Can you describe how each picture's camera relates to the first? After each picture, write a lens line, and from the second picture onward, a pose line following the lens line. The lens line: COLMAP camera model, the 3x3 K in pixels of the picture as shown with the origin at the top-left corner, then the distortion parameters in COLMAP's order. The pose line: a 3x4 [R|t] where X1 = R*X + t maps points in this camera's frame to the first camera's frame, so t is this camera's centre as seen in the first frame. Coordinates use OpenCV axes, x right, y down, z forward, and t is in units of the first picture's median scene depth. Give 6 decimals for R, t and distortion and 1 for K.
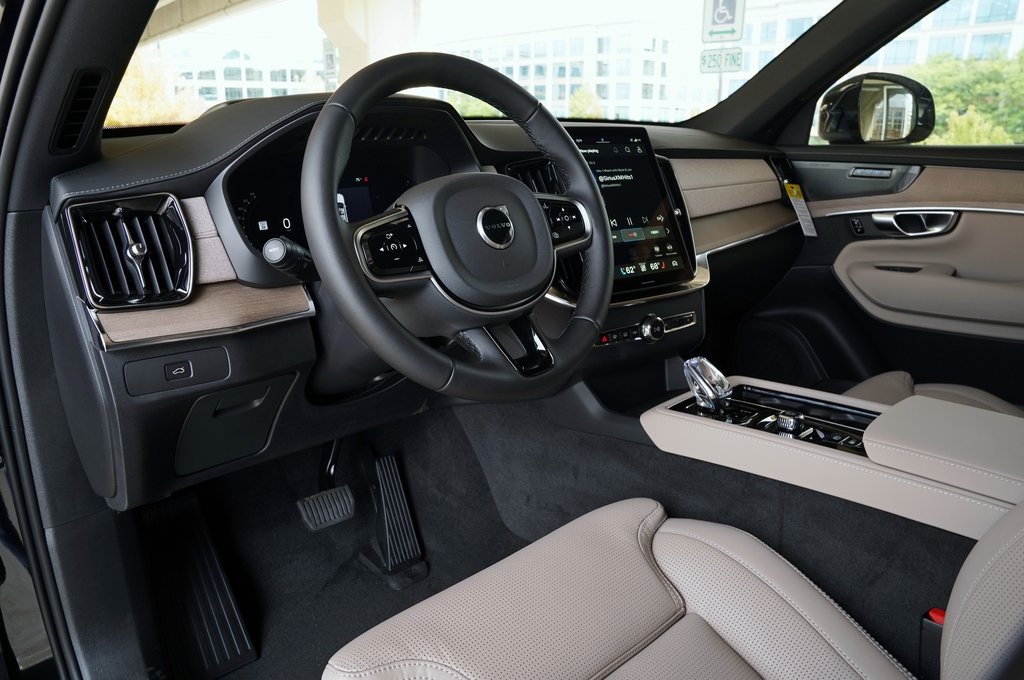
lens RADIAL K [[721.4, 0, 542.4], [0, 721.4, 342.8], [0, 0, 1]] dist [-0.122790, 0.075438]
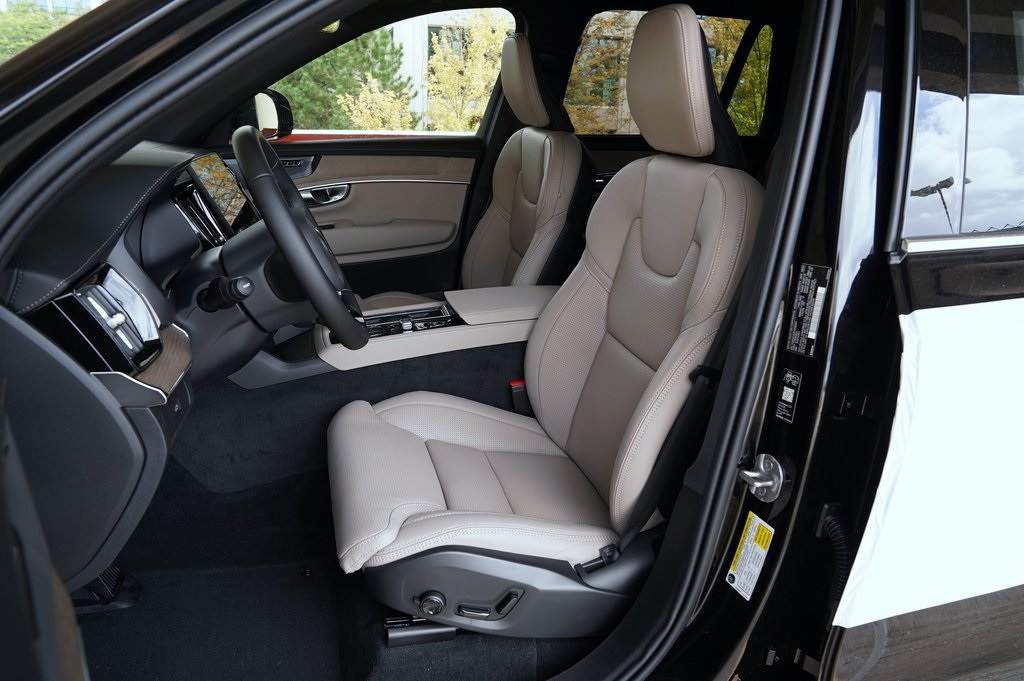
lens RADIAL K [[721.4, 0, 518.3], [0, 721.4, 341.8], [0, 0, 1]] dist [-0.122790, 0.075438]
pose [[0.442329, -0.296197, 0.846530, -0.666035], [0.237256, 0.948908, 0.208047, -0.097236], [-0.864902, 0.108819, 0.490004, -0.051598]]
